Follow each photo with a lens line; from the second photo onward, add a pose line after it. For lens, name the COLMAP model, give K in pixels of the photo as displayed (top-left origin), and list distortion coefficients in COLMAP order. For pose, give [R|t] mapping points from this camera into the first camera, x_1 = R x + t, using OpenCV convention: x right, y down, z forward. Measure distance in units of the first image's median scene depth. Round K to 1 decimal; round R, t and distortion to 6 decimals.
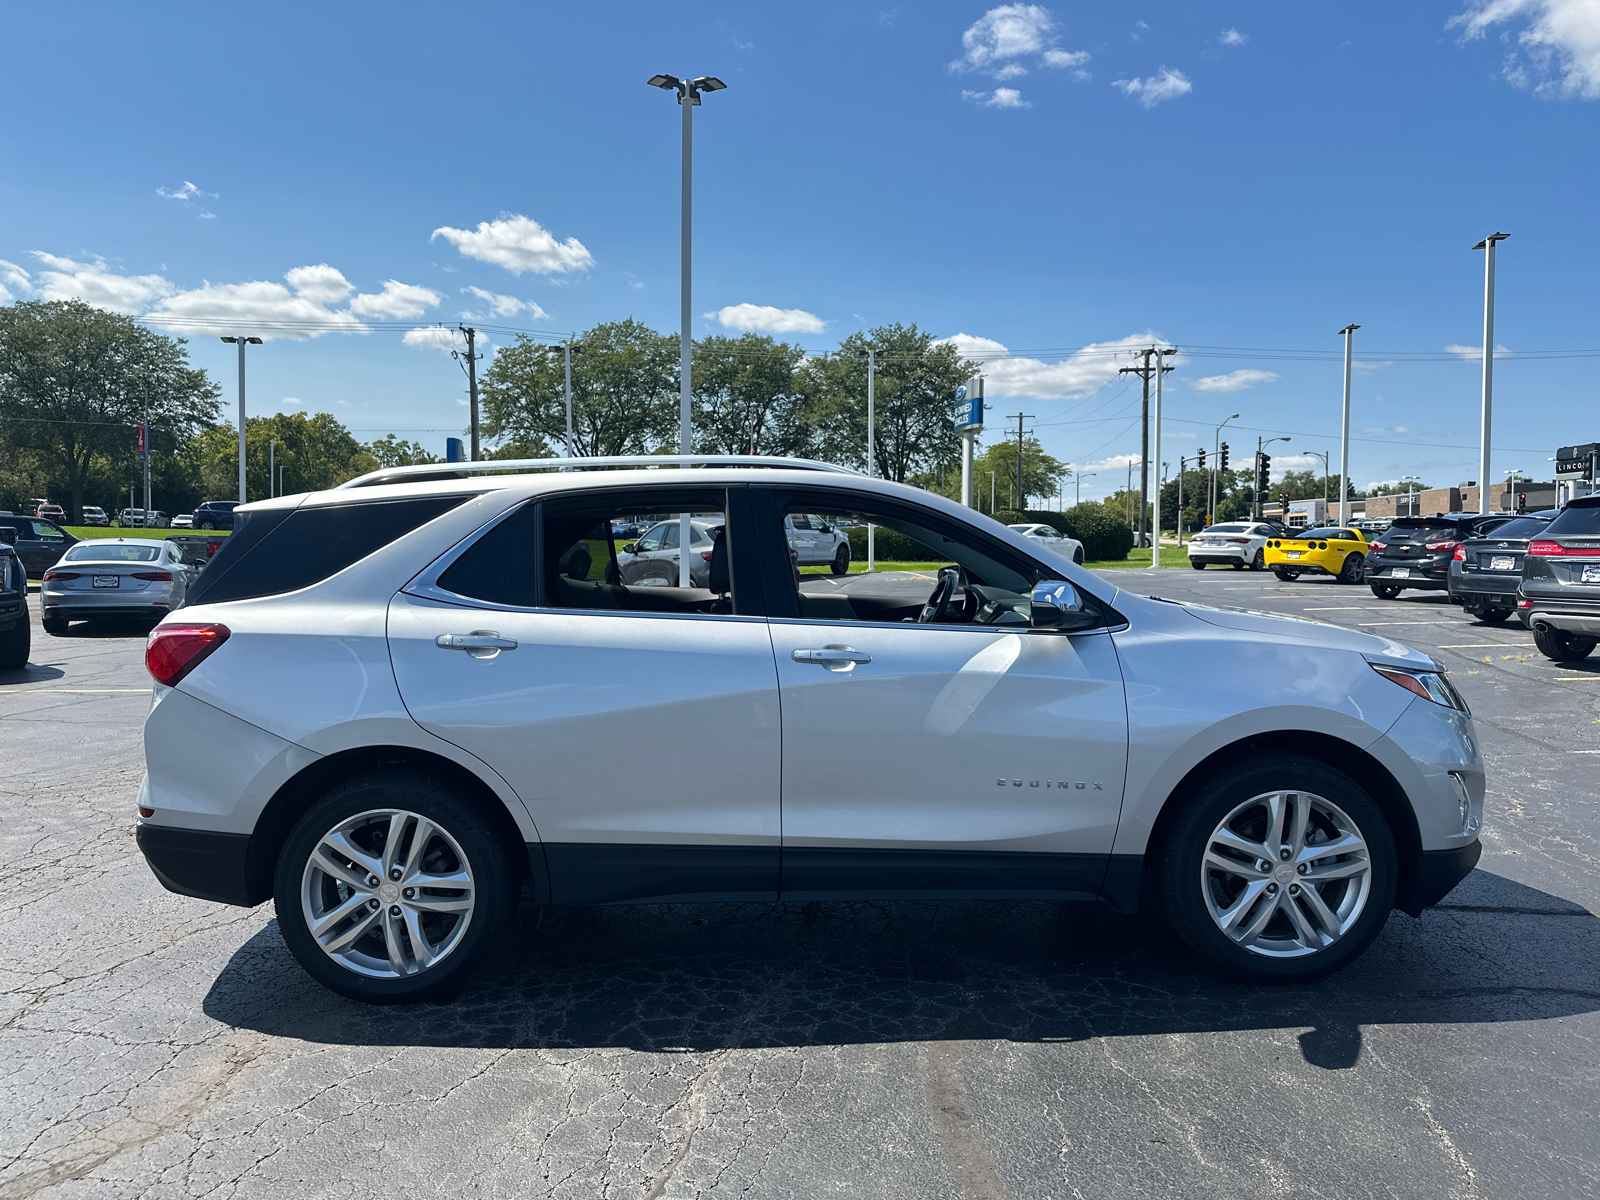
lens RADIAL K [[1093.8, 0, 811.2], [0, 1093.8, 601.5], [0, 0, 1]] dist [0.033152, -0.033988]
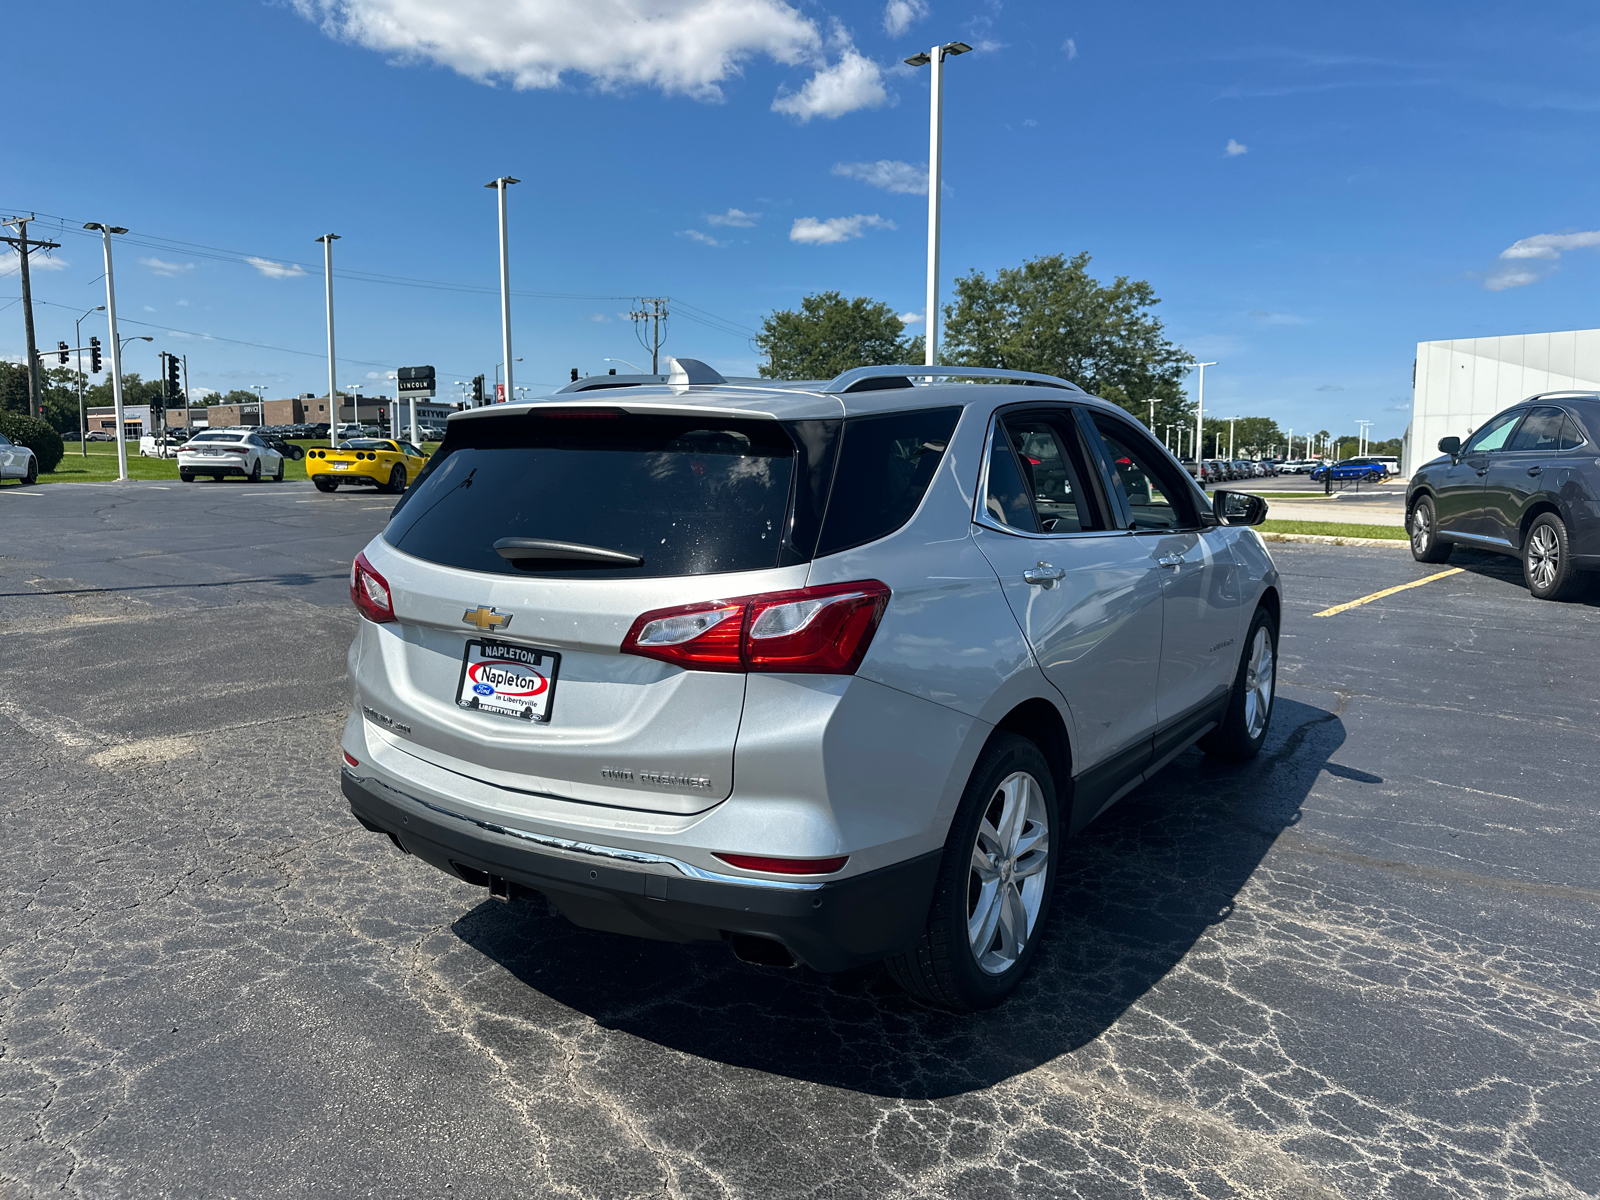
lens RADIAL K [[1093.8, 0, 814.4], [0, 1093.8, 590.0], [0, 0, 1]] dist [0.033152, -0.033988]
pose [[0.591335, -0.097439, 0.800518, -0.112329], [0.040349, 0.995005, 0.091306, -0.003816], [-0.805416, -0.021693, 0.592313, 0.061000]]
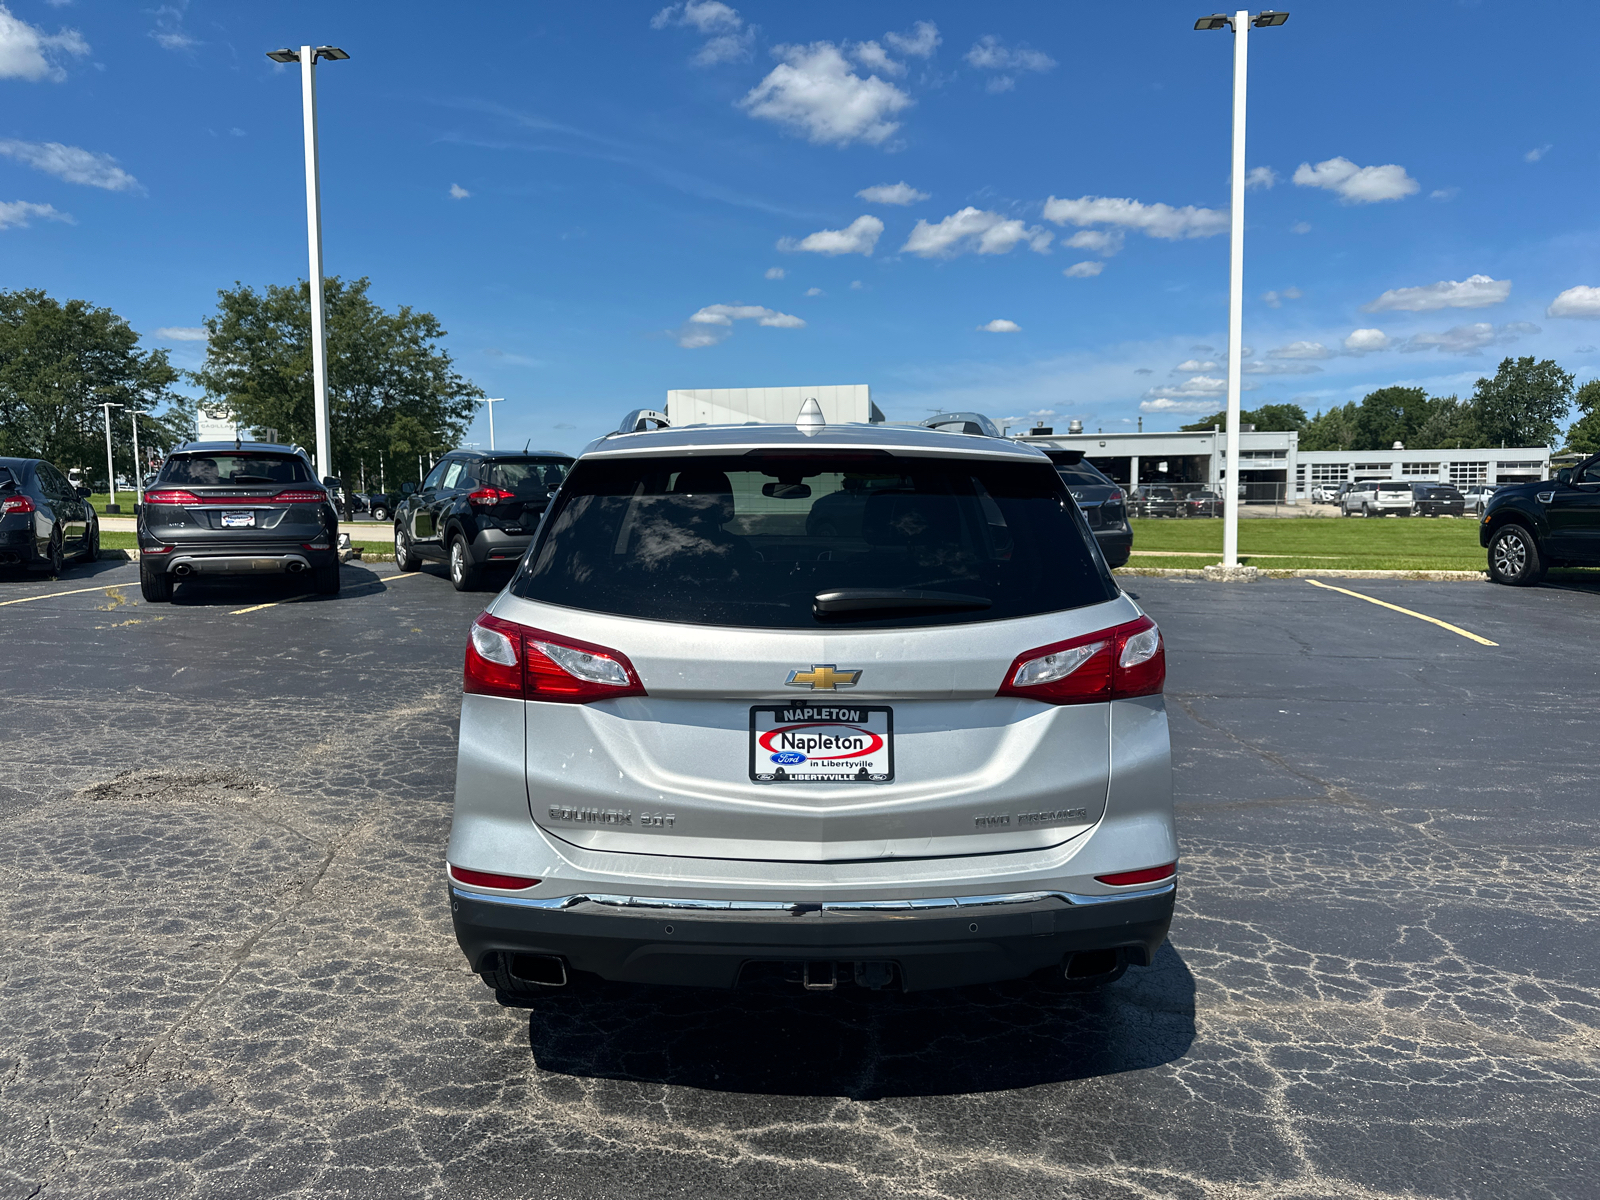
lens RADIAL K [[1093.8, 0, 800.9], [0, 1093.8, 579.7], [0, 0, 1]] dist [0.033152, -0.033988]
pose [[0.011229, -0.083491, 0.996445, -0.132996], [0.050638, 0.995277, 0.082823, -0.007708], [-0.998654, 0.049528, 0.015404, 0.121566]]
